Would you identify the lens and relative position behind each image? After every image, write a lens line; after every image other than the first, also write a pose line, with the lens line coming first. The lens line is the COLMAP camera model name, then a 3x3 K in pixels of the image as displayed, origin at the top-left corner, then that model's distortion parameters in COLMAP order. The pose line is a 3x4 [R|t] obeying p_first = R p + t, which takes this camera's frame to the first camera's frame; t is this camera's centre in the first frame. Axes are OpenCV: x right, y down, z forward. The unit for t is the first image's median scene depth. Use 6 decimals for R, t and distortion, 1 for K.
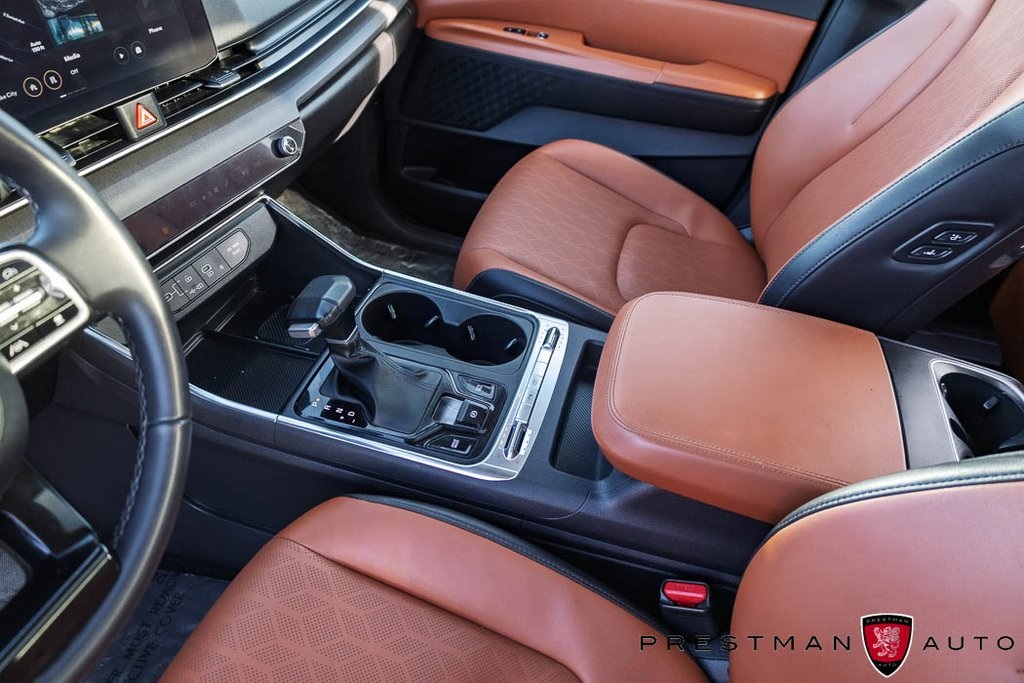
lens RADIAL K [[659.4, 0, 514.7], [0, 659.4, 342.9], [0, 0, 1]] dist [-0.001663, -0.002938]
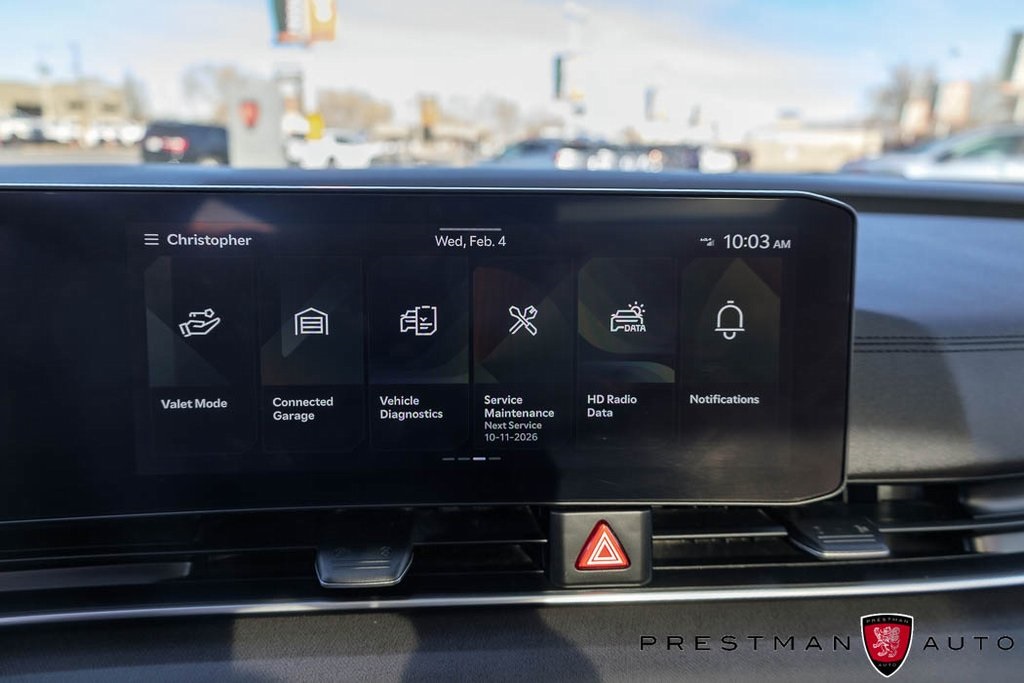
lens RADIAL K [[659.4, 0, 514.3], [0, 659.4, 346.4], [0, 0, 1]] dist [-0.001663, -0.002938]
pose [[0.436784, 0.118594, -0.891715, -0.162633], [-0.585509, 0.790035, -0.181726, -0.278607], [0.682934, 0.601482, 0.414512, 0.565388]]
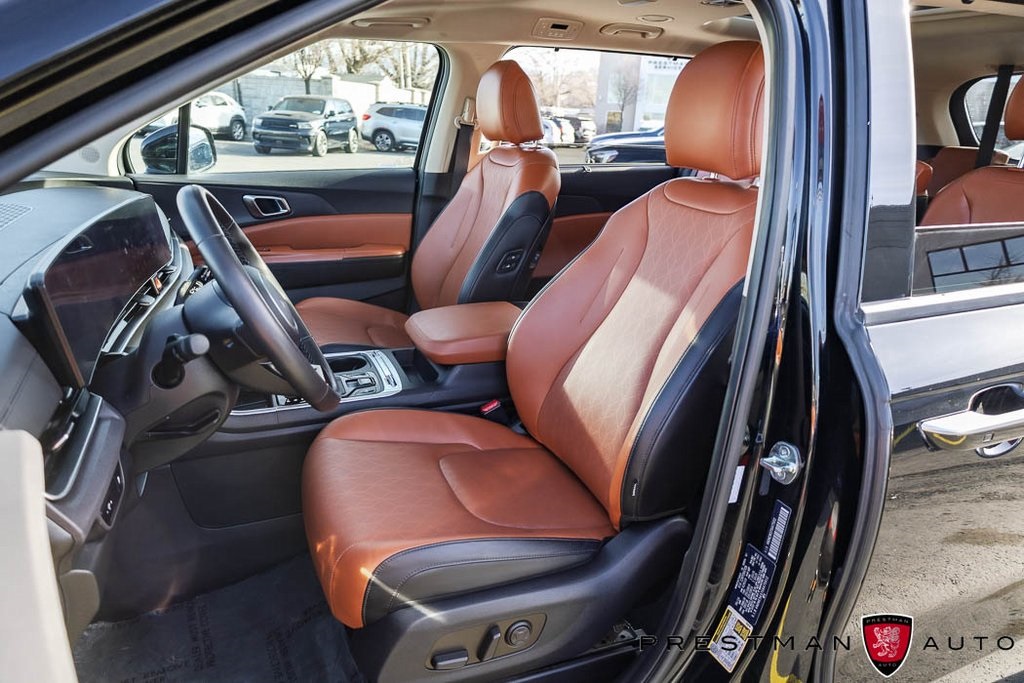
lens RADIAL K [[659.4, 0, 516.7], [0, 659.4, 341.6], [0, 0, 1]] dist [-0.001663, -0.002938]
pose [[0.776988, -0.264366, 0.571315, -0.754927], [0.451726, 0.866230, -0.213515, 0.584814], [-0.438444, 0.423976, 0.792471, -0.776652]]
